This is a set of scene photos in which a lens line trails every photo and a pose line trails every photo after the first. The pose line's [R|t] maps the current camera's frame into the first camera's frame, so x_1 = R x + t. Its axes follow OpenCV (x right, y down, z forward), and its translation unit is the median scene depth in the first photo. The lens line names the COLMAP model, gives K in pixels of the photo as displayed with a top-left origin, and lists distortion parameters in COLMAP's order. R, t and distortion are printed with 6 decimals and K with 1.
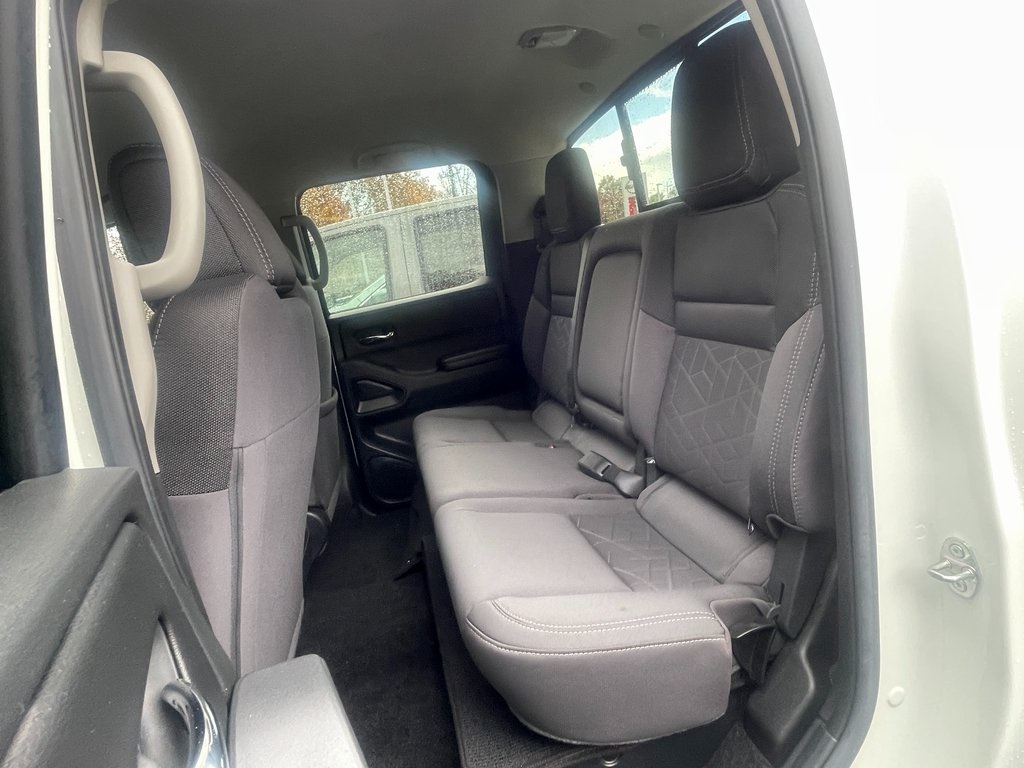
lens RADIAL K [[564.4, 0, 512.0], [0, 564.4, 384.0], [0, 0, 1]] dist [-0.023959, -0.000771]
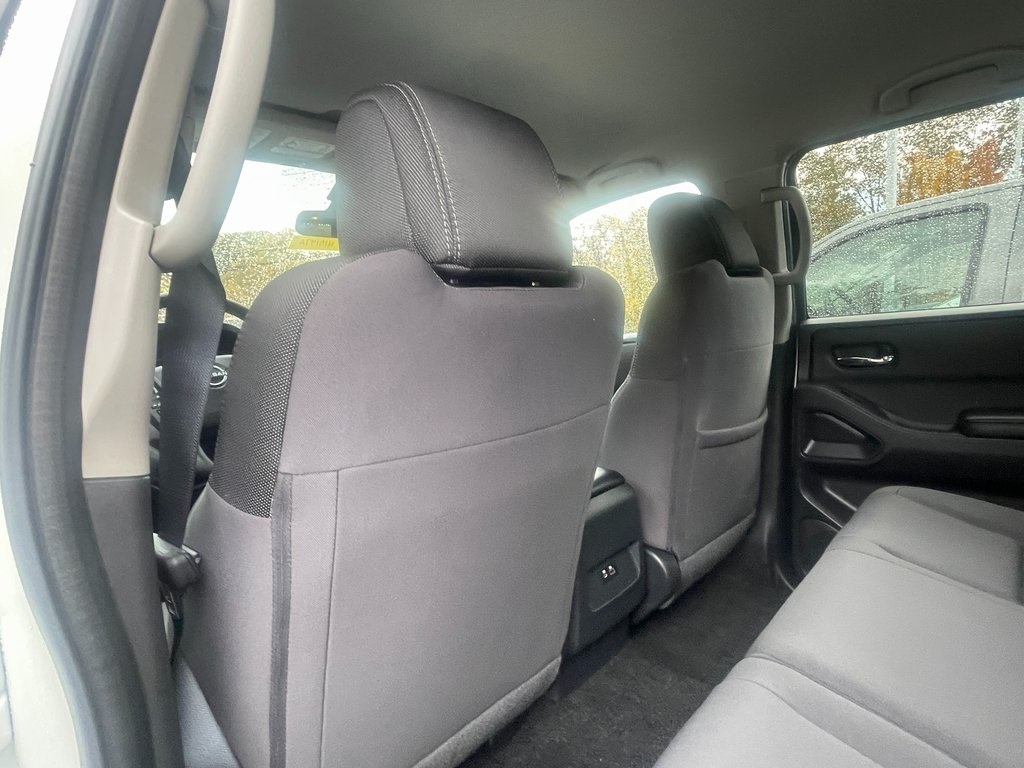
lens RADIAL K [[564.4, 0, 512.0], [0, 564.4, 384.0], [0, 0, 1]] dist [-0.023959, -0.000771]
pose [[0.550401, 0.229559, -0.802721, 0.086362], [-0.210033, 0.968608, 0.132986, -0.054241], [0.808050, 0.095403, 0.581338, 0.245201]]
